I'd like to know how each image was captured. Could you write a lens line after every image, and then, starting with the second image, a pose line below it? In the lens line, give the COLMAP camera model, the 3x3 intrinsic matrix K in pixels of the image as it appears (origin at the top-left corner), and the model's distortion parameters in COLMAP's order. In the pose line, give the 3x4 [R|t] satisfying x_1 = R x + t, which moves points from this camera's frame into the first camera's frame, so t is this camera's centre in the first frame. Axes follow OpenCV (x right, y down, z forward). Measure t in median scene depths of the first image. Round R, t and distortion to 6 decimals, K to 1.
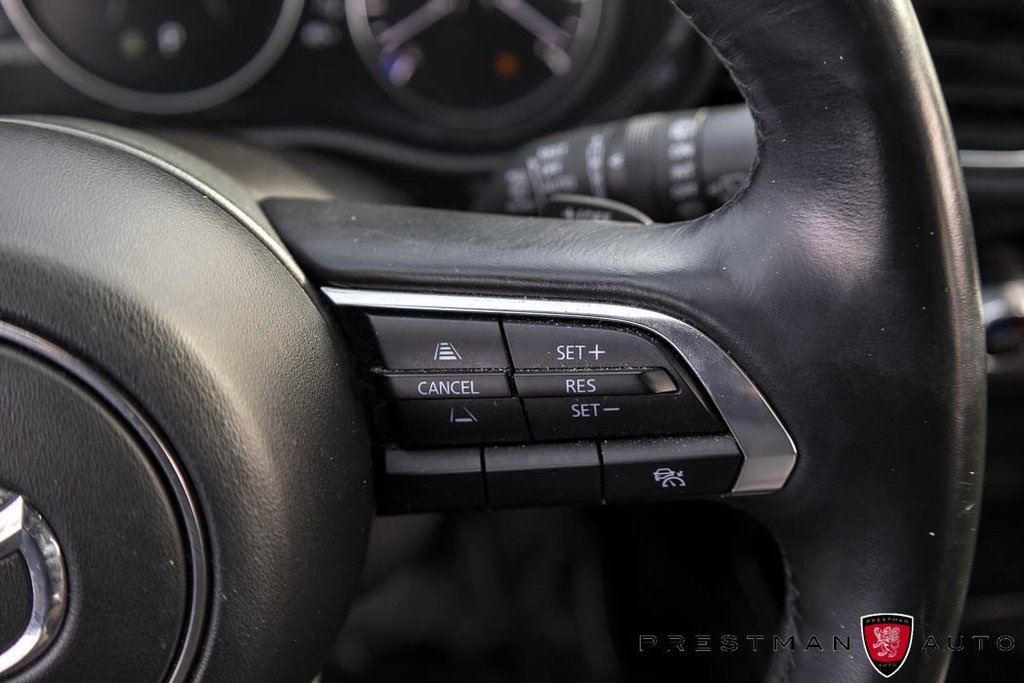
lens RADIAL K [[1137.6, 0, 507.9], [0, 1137.6, 335.2], [0, 0, 1]] dist [0.053435, 0.000000]
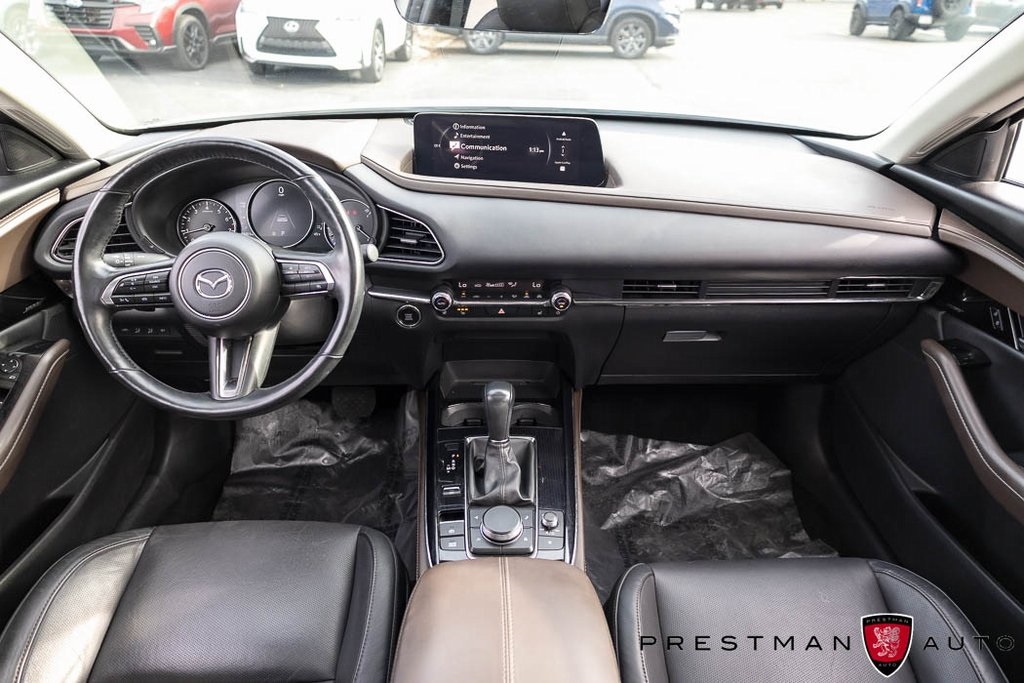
lens RADIAL K [[666.6, 0, 514.0], [0, 666.6, 343.7], [0, 0, 1]] dist [0.002300, 0.005348]
pose [[0.994807, 0.076027, -0.067672, 1.587381], [-0.086331, 0.982449, -0.165354, 1.009084], [0.053913, 0.170337, 0.983910, -2.790957]]
